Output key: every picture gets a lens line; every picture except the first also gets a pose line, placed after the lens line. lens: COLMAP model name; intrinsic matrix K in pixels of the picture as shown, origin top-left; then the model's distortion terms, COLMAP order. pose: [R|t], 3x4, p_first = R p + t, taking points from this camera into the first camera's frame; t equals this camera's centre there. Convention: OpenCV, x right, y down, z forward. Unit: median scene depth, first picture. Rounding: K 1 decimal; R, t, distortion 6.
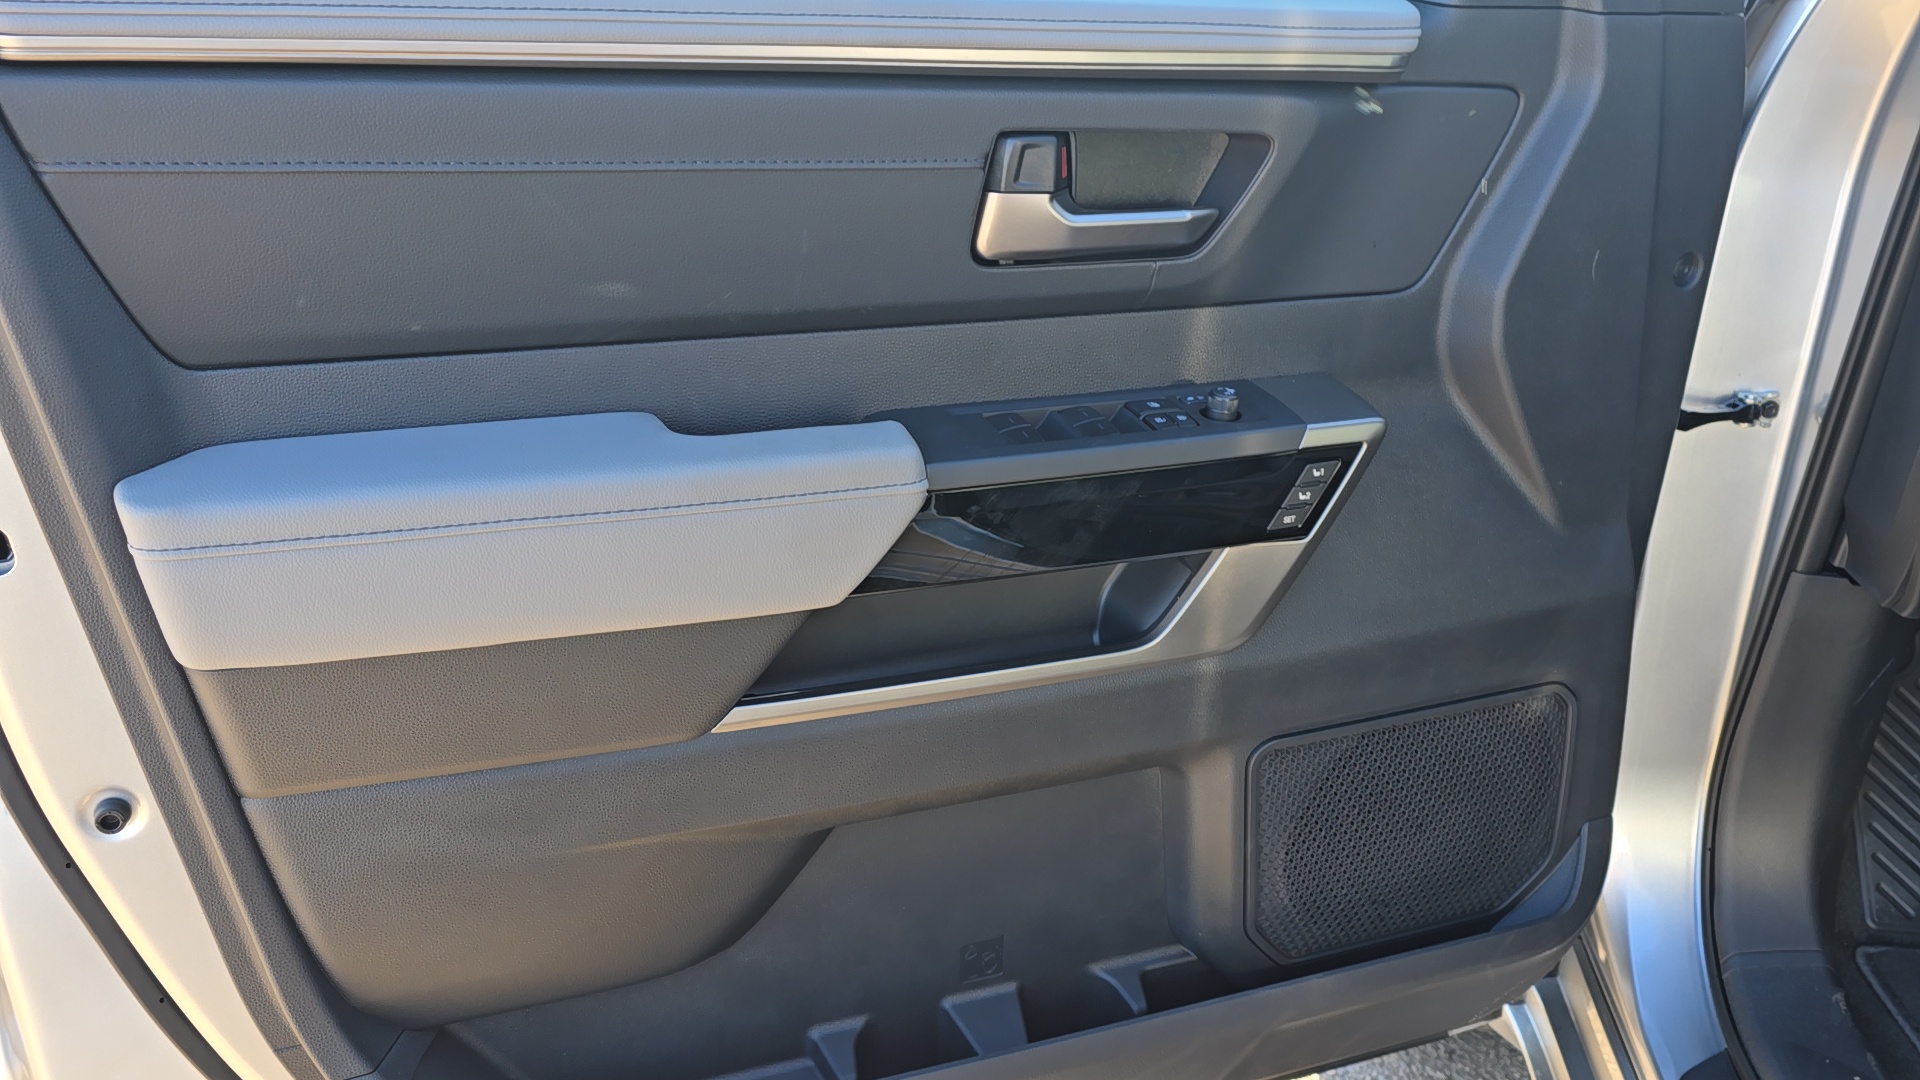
lens RADIAL K [[1587.6, 0, 977.9], [0, 1587.6, 531.3], [0, 0, 1]] dist [-0.001595, 0.007351]
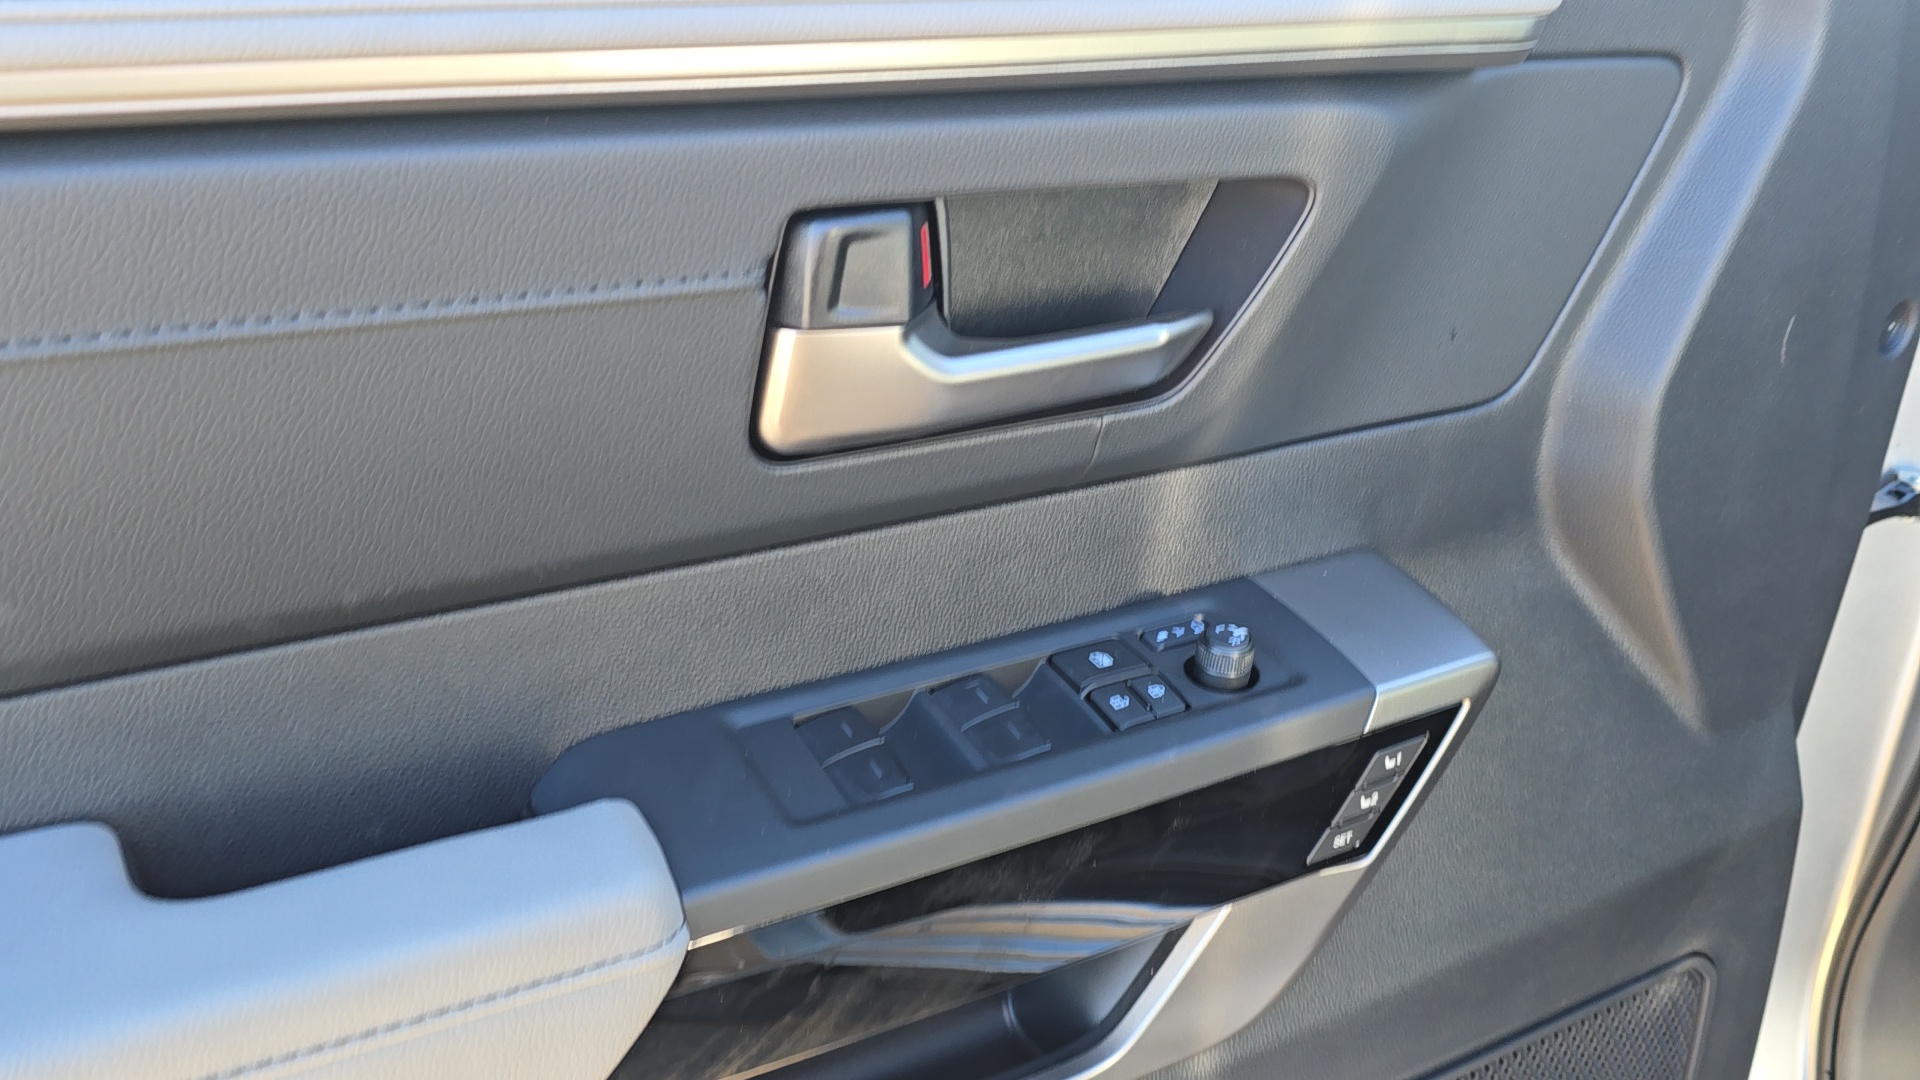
lens RADIAL K [[1622.8, 0, 959.5], [0, 1622.8, 539.0], [0, 0, 1]] dist [-0.012023, -0.000388]
pose [[0.994615, -0.053783, 0.088595, 0.013459], [0.048099, 0.996719, 0.065091, -0.163862], [-0.091805, -0.060479, 0.993939, 0.449693]]
